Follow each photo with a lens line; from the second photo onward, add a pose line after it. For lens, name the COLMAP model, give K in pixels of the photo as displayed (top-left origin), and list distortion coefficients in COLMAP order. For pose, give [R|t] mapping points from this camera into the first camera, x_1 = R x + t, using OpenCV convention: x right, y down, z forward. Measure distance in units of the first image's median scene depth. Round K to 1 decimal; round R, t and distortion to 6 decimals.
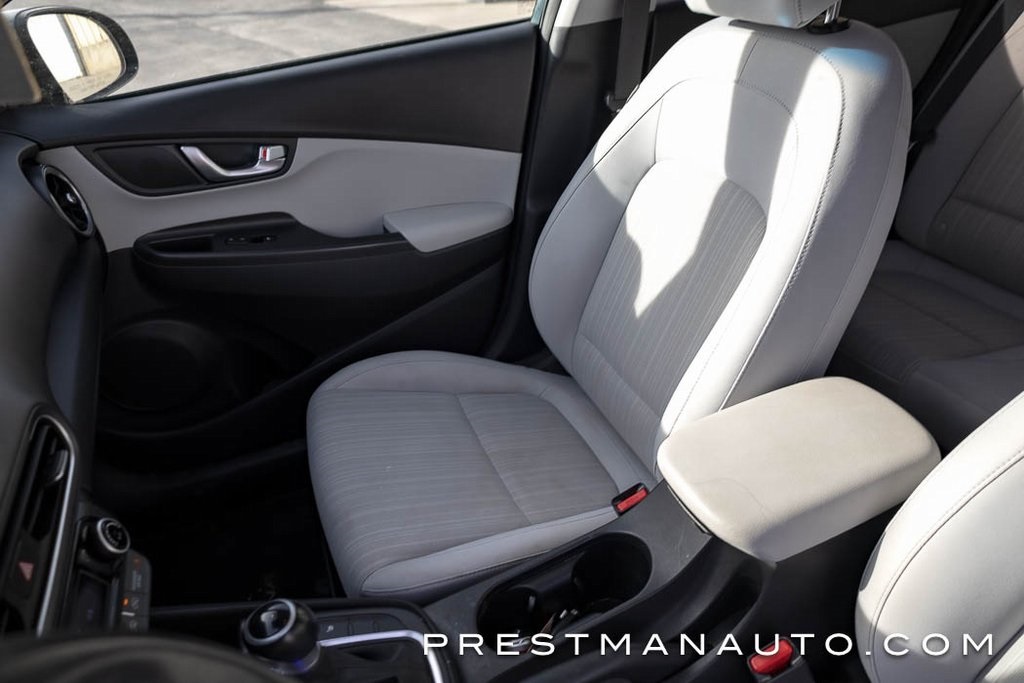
lens RADIAL K [[655.6, 0, 480.7], [0, 655.6, 340.1], [0, 0, 1]] dist [0.033213, -0.000120]
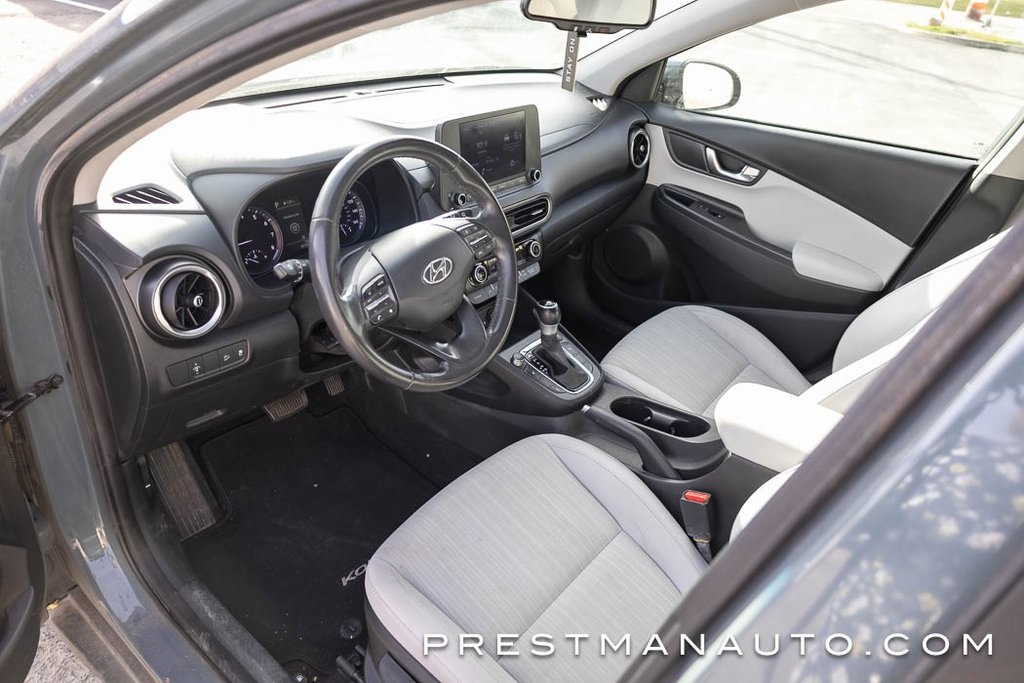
lens RADIAL K [[710.4, 0, 512.0], [0, 710.4, 341.5], [0, 0, 1]] dist [0.040952, 0.000398]
pose [[0.498267, 0.532094, -0.684548, 0.823181], [-0.582690, 0.790158, 0.190058, 0.057106], [0.642030, 0.304180, 0.703756, -0.498924]]
